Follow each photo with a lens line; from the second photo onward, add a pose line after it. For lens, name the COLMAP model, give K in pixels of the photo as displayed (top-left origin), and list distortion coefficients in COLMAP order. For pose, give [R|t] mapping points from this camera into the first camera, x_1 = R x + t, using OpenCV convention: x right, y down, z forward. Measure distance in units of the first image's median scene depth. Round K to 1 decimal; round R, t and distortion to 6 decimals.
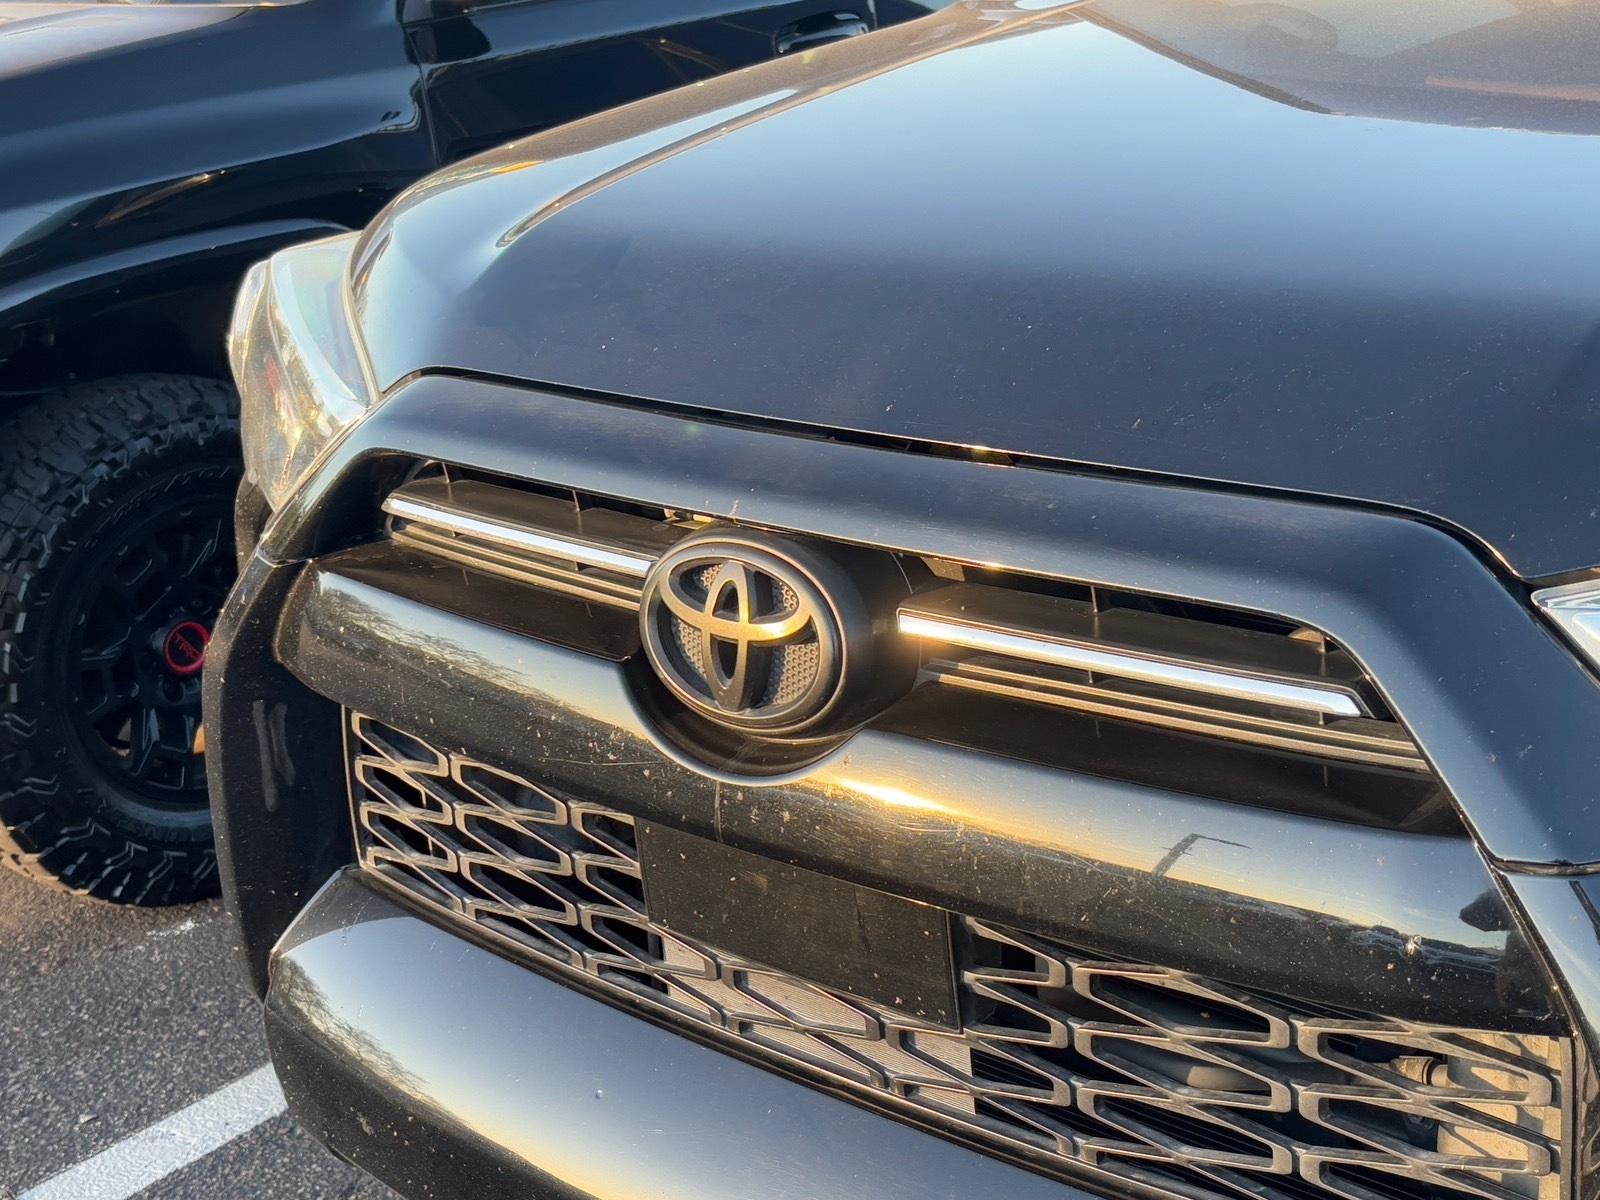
lens RADIAL K [[2304.4, 0, 799.2], [0, 2304.4, 606.6], [0, 0, 1]] dist [0.165511, 0.000000]
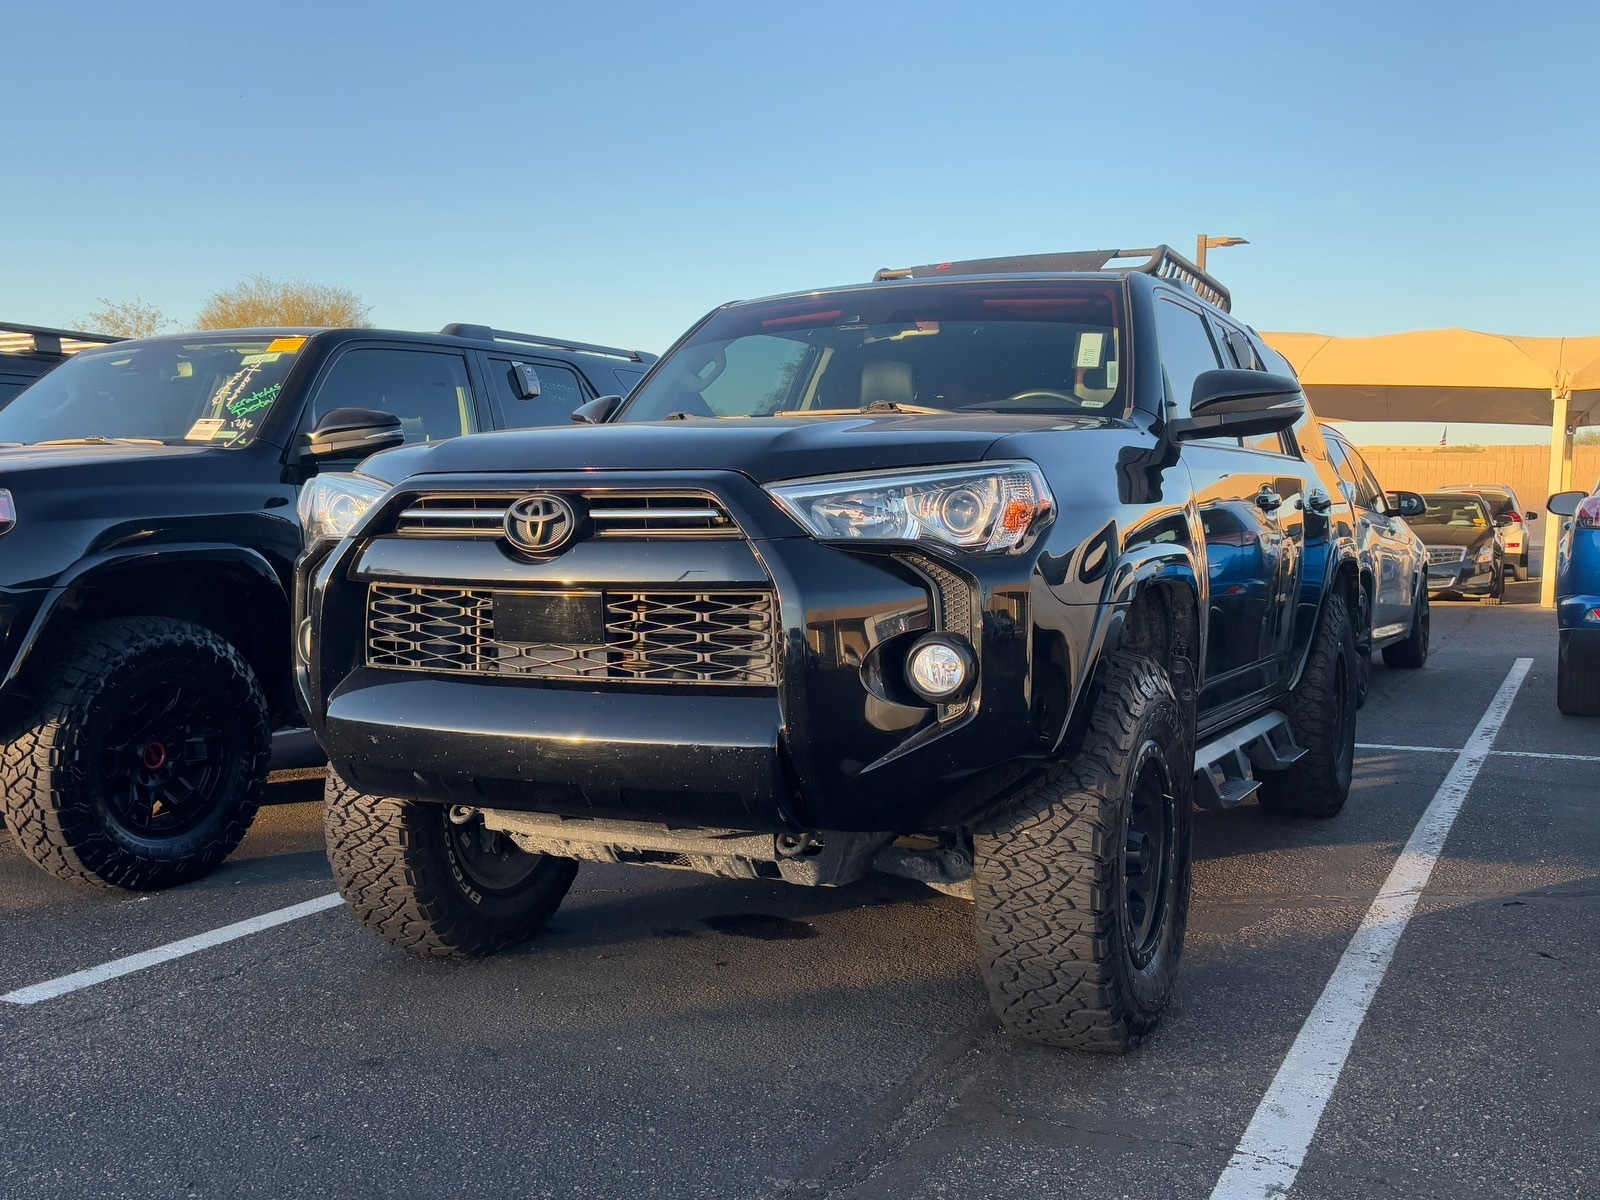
lens RADIAL K [[1601.0, 0, 806.1], [0, 1601.0, 601.0], [0, 0, 1]] dist [0.097604, 0.000000]
pose [[0.969015, 0.045505, 0.242773, -0.199224], [0.019995, 0.965205, -0.260727, 0.697130], [-0.246190, 0.257503, 0.934389, -1.150685]]
